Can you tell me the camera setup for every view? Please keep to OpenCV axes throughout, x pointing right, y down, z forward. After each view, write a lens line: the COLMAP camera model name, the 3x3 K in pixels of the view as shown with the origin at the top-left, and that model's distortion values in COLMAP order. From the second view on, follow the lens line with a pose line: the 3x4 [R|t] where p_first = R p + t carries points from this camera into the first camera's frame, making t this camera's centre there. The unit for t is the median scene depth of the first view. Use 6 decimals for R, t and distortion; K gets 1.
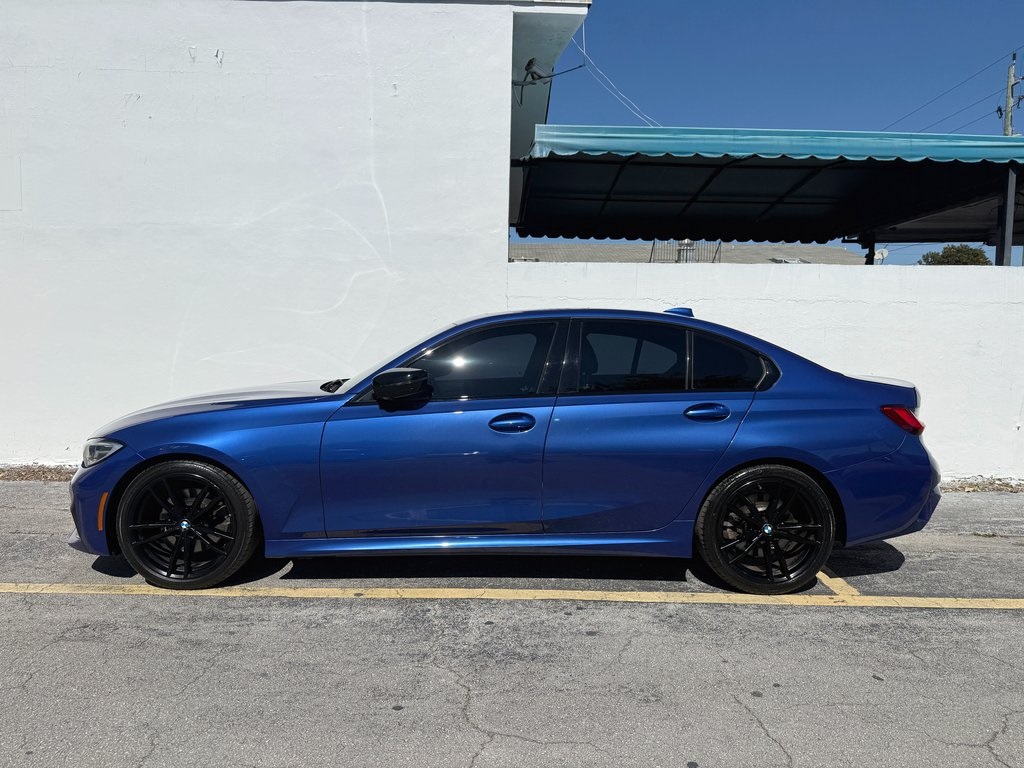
lens RADIAL K [[721.9, 0, 513.0], [0, 721.9, 393.8], [0, 0, 1]] dist [0.033024, -0.044964]
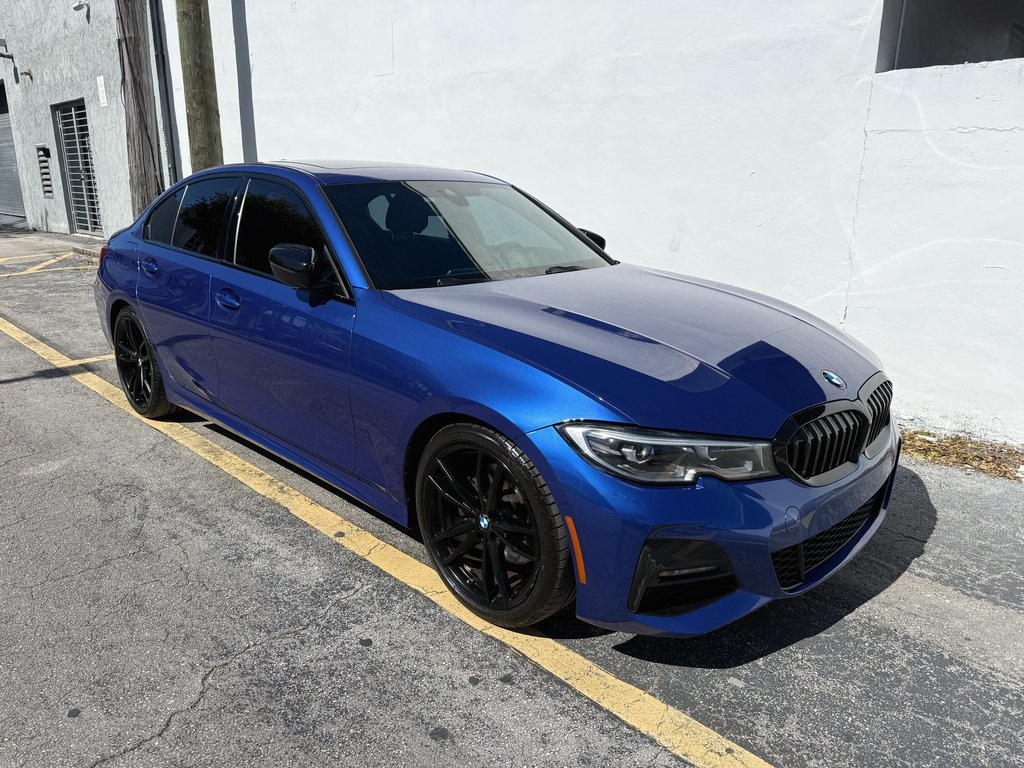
lens RADIAL K [[721.9, 0, 510.7], [0, 721.9, 390.7], [0, 0, 1]] dist [0.033024, -0.044964]
pose [[0.707943, 0.186899, -0.681092, 0.431454], [-0.054606, 0.975948, 0.211052, -0.059361], [0.704156, -0.112221, 0.701121, 0.571192]]
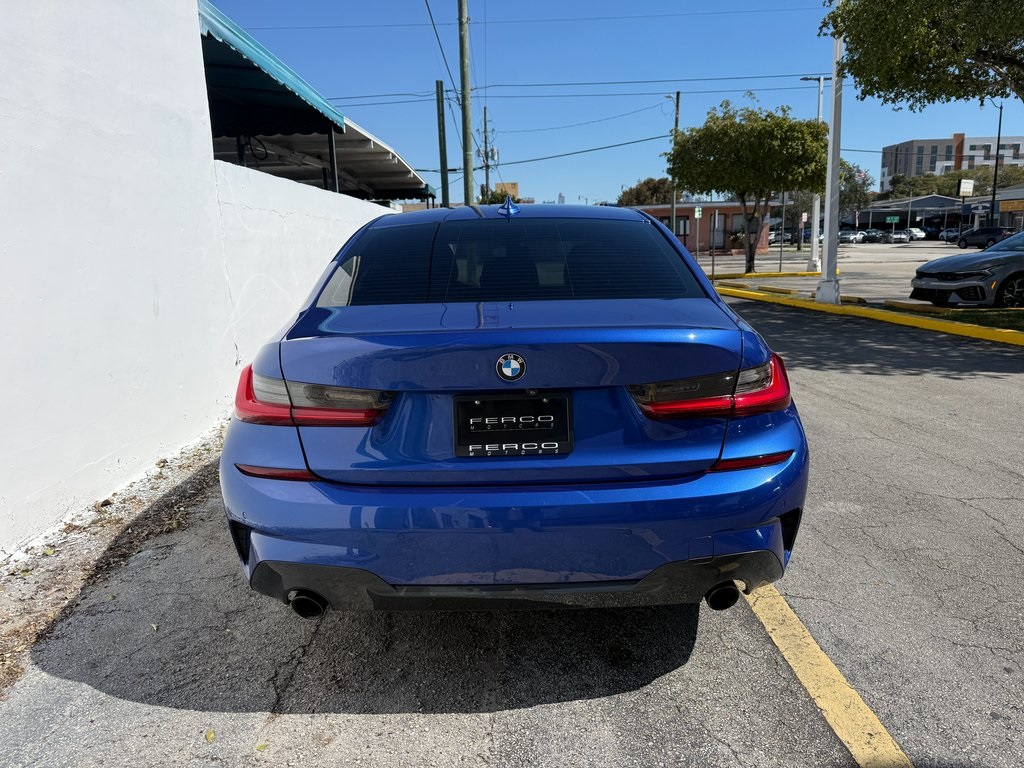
lens RADIAL K [[721.9, 0, 512.1], [0, 721.9, 384.7], [0, 0, 1]] dist [0.033024, -0.044964]
pose [[0.005383, -0.204823, 0.978784, -1.544024], [0.108071, 0.973185, 0.203057, -0.114447], [-0.994129, 0.104685, 0.027374, 1.181010]]
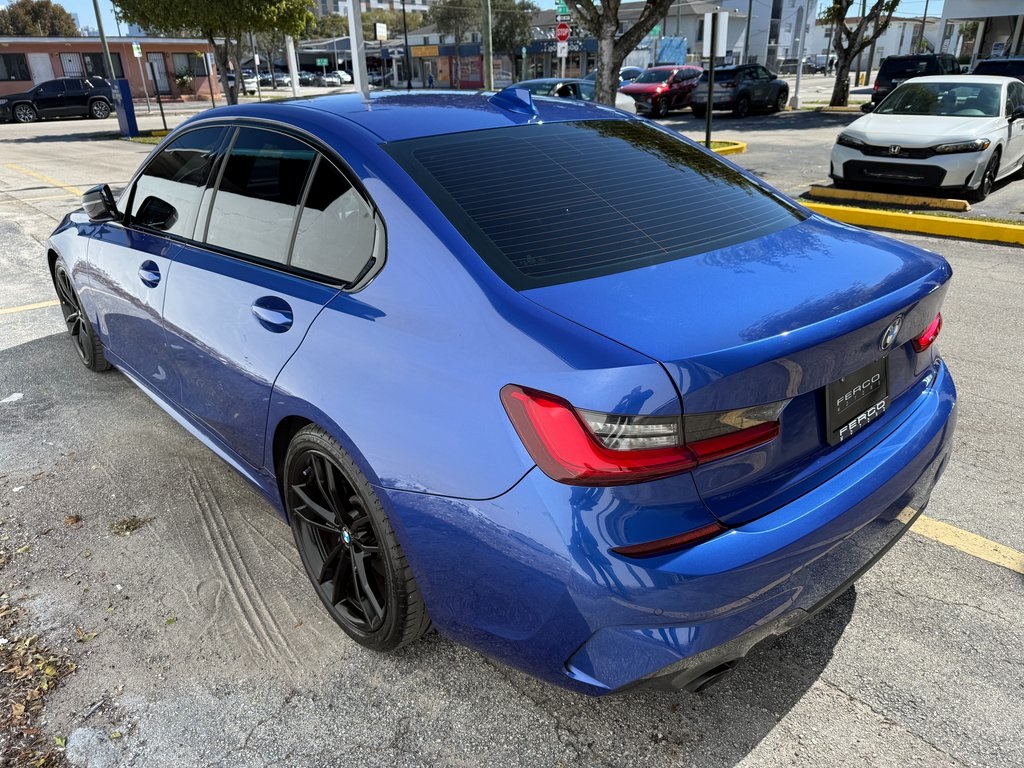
lens RADIAL K [[721.9, 0, 513.0], [0, 721.9, 393.3], [0, 0, 1]] dist [0.033024, -0.044964]
pose [[-0.663505, -0.307476, 0.682070, -1.212339], [0.066443, 0.883831, 0.463064, -0.213897], [-0.745216, 0.352565, -0.565996, 1.632854]]
